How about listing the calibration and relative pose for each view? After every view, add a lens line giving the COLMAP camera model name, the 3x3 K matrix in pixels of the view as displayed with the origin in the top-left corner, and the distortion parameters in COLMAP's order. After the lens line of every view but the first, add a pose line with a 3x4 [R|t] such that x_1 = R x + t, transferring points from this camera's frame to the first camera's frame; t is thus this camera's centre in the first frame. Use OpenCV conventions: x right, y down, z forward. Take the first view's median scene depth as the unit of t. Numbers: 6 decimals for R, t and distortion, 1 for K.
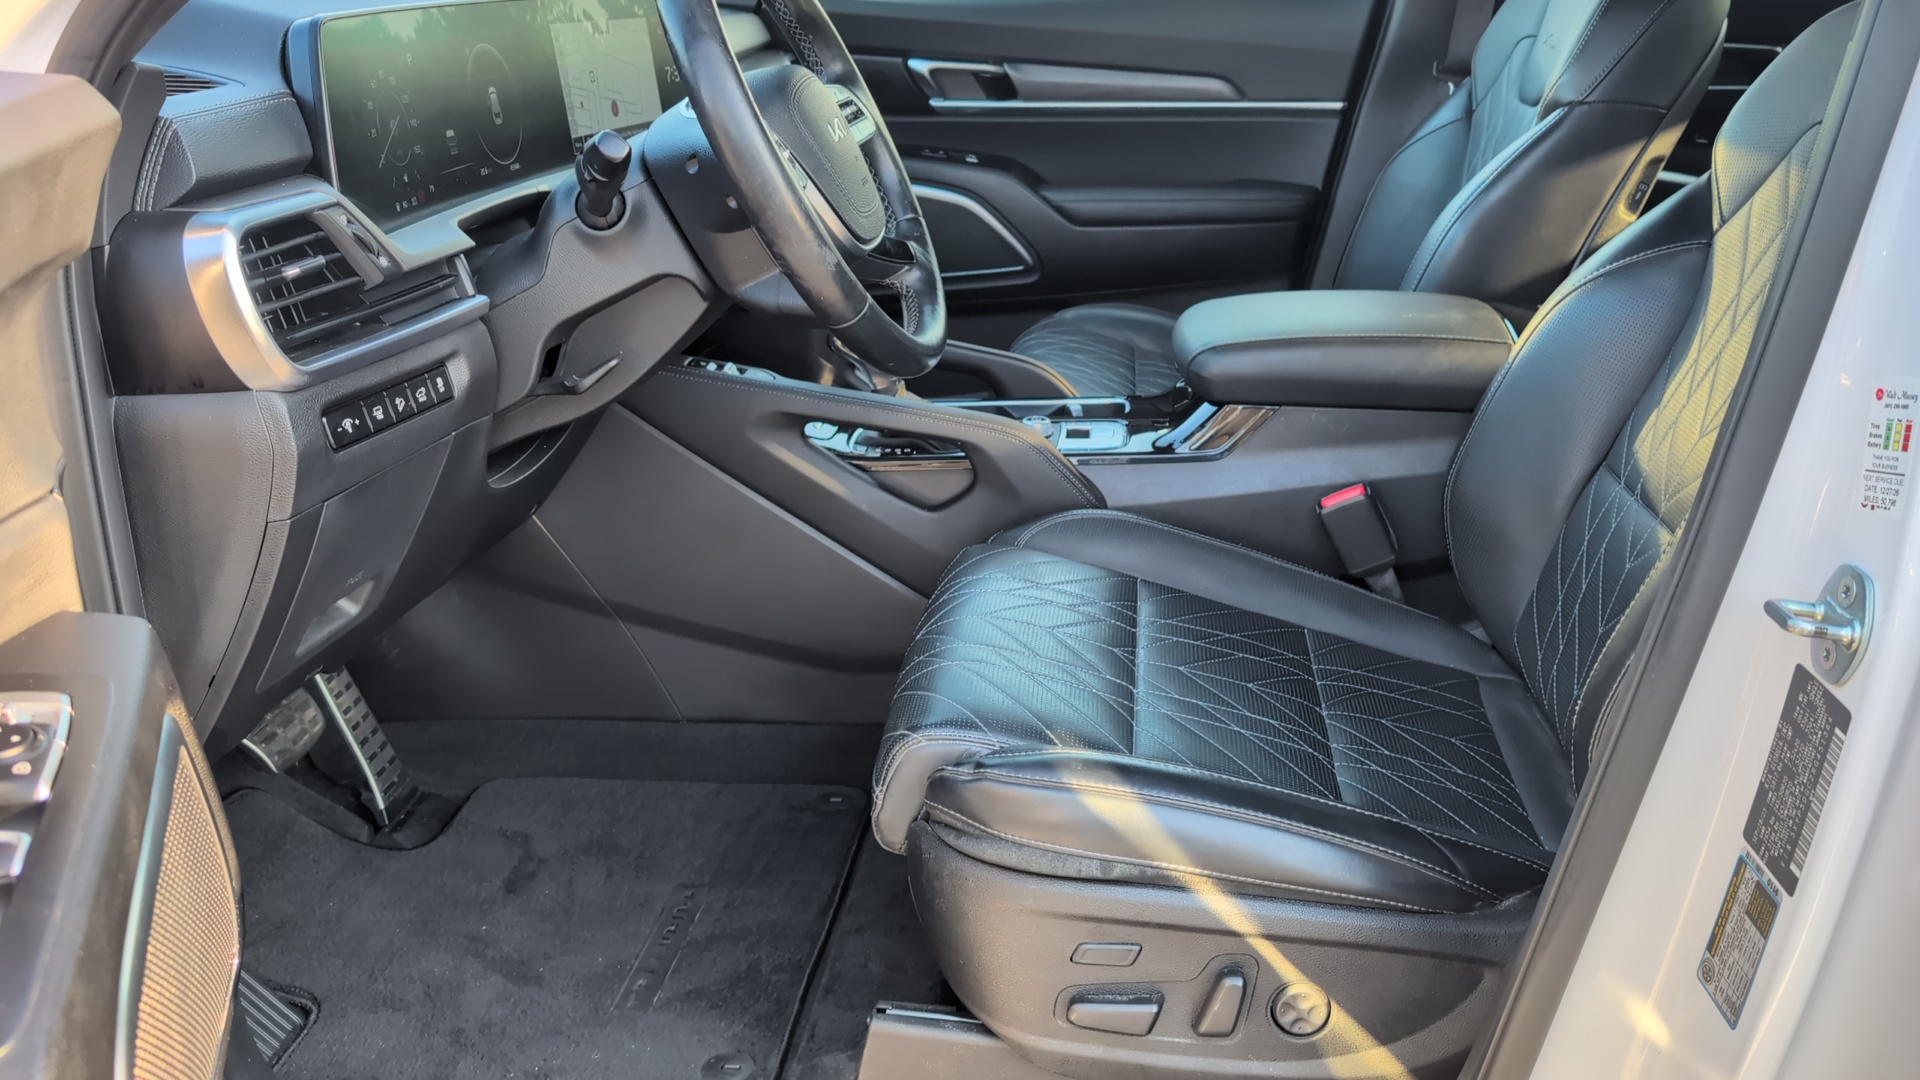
lens RADIAL K [[1616.5, 0, 967.9], [0, 1616.5, 533.2], [0, 0, 1]] dist [0.026845, -0.042299]
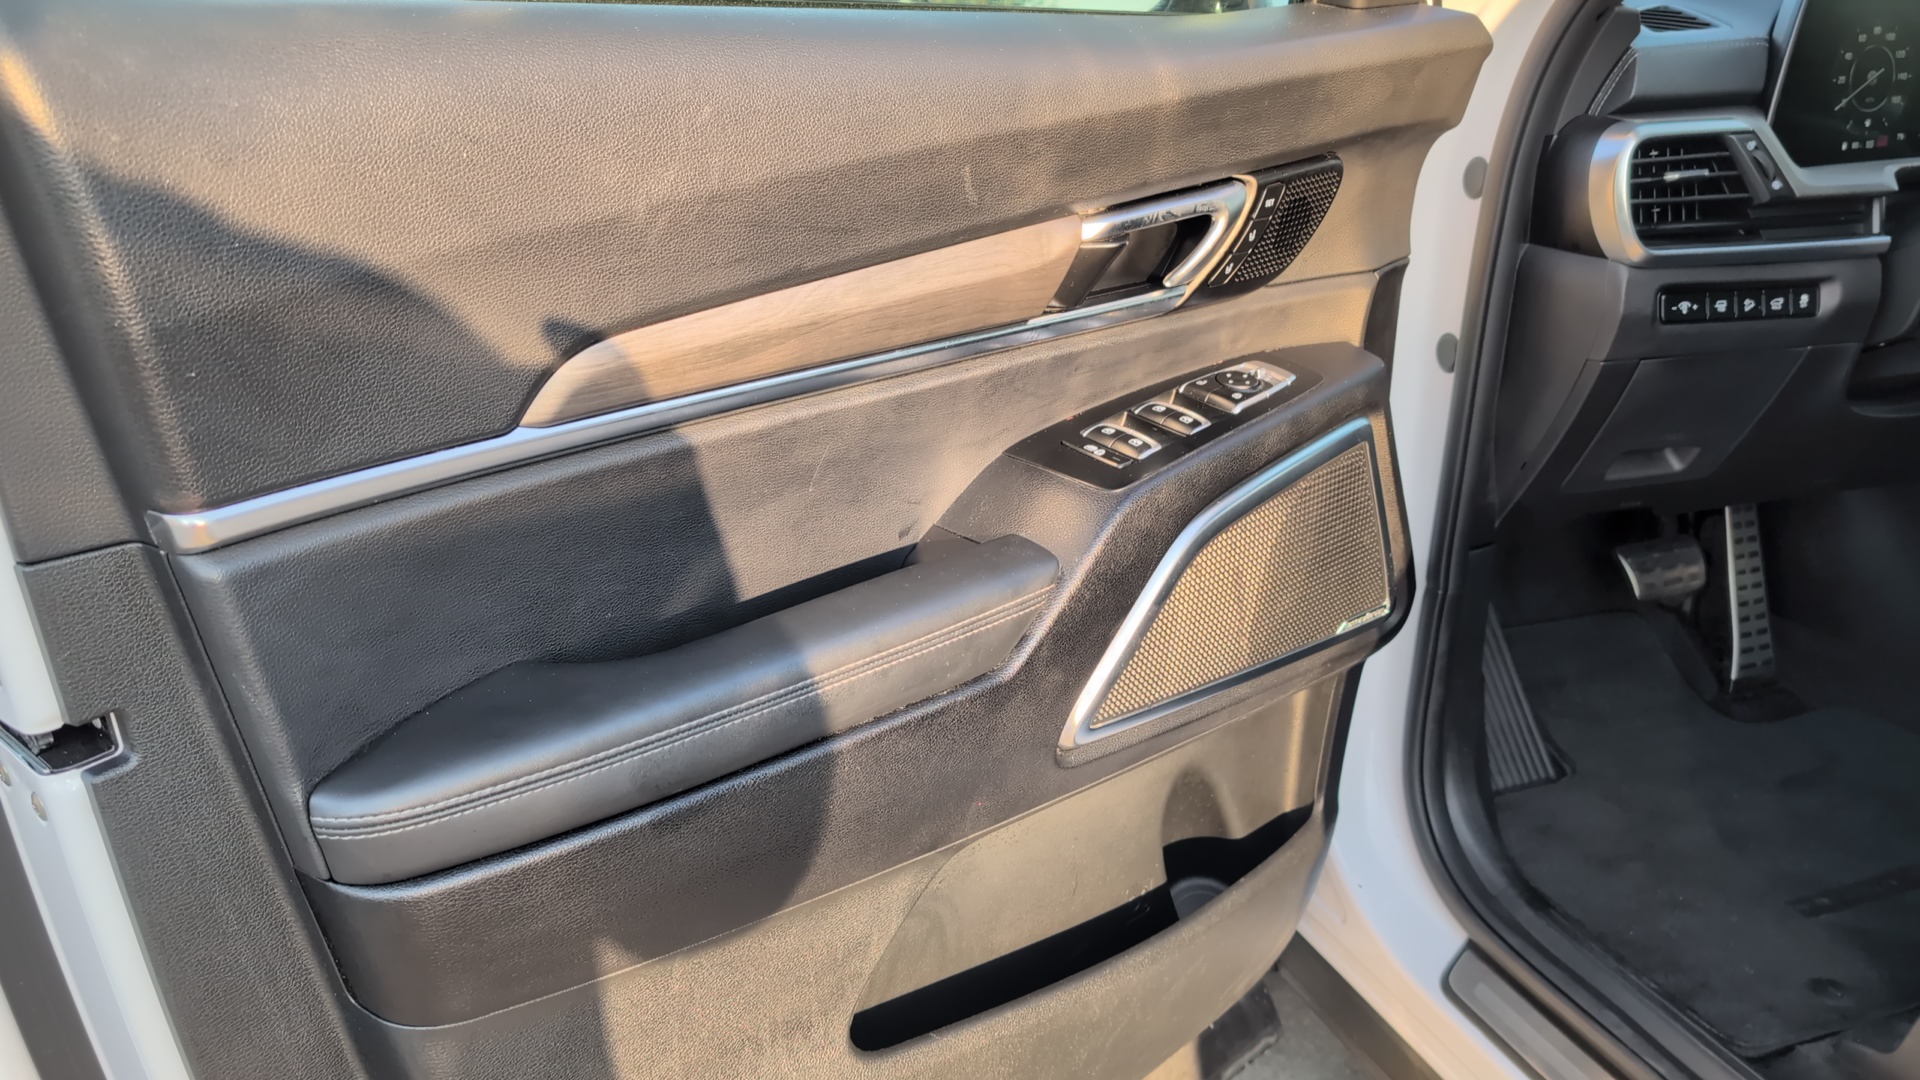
lens RADIAL K [[1616.5, 0, 967.9], [0, 1616.5, 533.2], [0, 0, 1]] dist [0.026845, -0.042299]
pose [[0.476587, 0.340623, -0.810457, 0.412797], [-0.304385, 0.928802, 0.211369, -0.001101], [0.824751, 0.145955, 0.546335, -0.107892]]
